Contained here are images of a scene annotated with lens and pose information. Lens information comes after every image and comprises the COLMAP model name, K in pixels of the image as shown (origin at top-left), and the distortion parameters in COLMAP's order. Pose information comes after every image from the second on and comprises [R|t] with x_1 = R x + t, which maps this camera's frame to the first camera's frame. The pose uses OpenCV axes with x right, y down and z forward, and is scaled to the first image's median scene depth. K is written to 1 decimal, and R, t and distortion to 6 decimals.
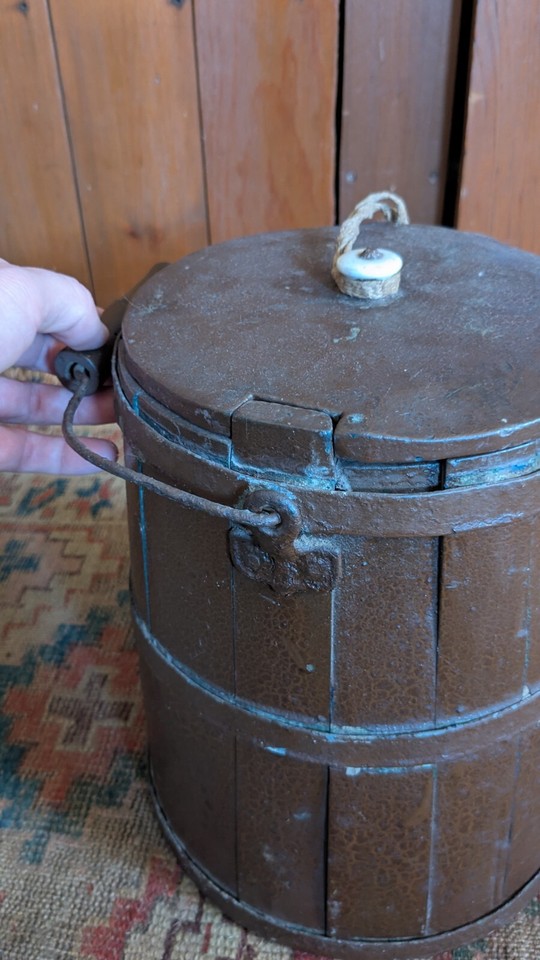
lens RADIAL K [[830.8, 0, 274.9], [0, 830.8, 467.4], [0, 0, 1]] dist [0.017707, -0.068901]
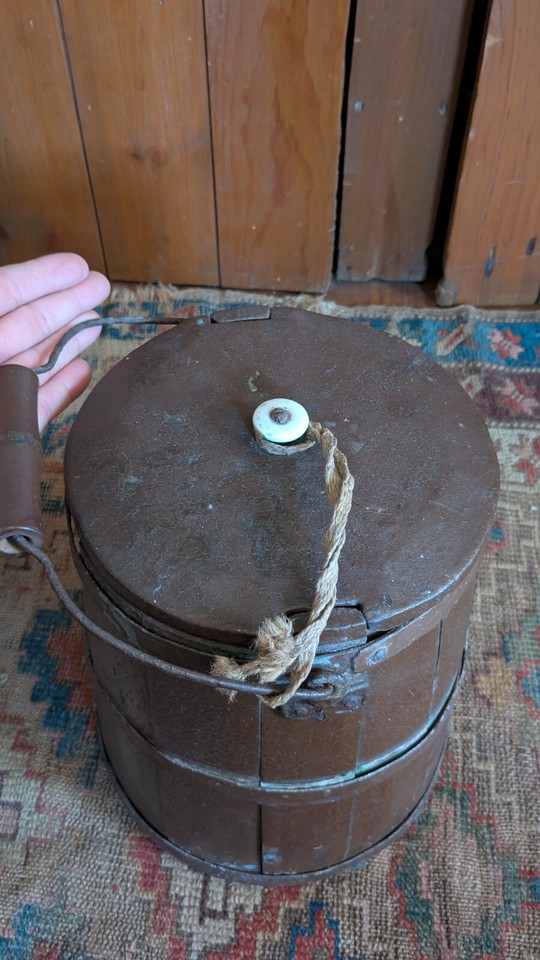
lens RADIAL K [[830.8, 0, 278.0], [0, 830.8, 483.6], [0, 0, 1]] dist [0.017707, -0.068901]
pose [[0.999504, 0.018450, 0.025537, -0.022536], [-0.025155, 0.955393, 0.294264, -0.231987], [-0.018969, -0.294760, 0.955383, -0.066840]]
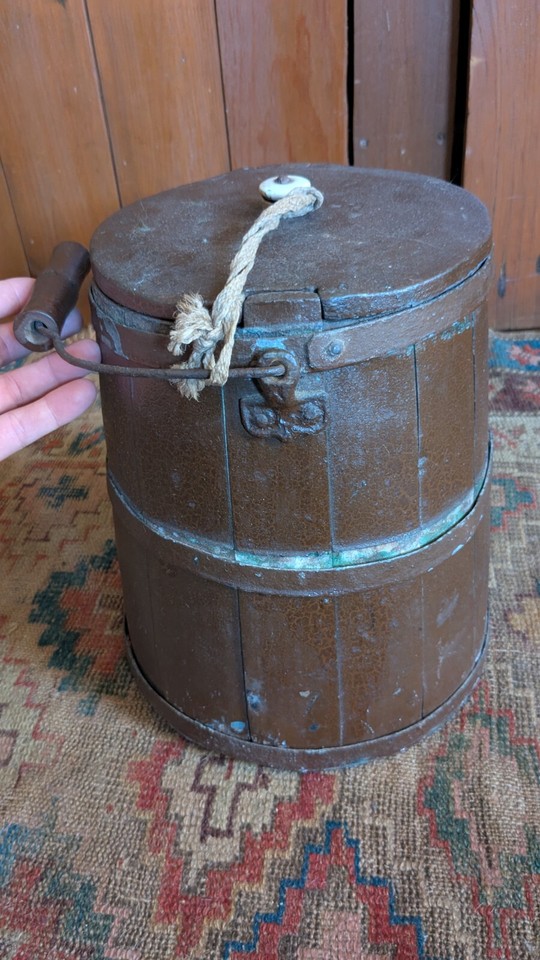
lens RADIAL K [[830.8, 0, 263.0], [0, 830.8, 496.3], [0, 0, 1]] dist [0.017707, -0.068901]
pose [[0.997355, -0.014227, -0.071274, 0.034750], [0.016970, 0.999133, 0.038024, 0.073888], [0.070671, -0.039133, 0.996732, -0.113356]]
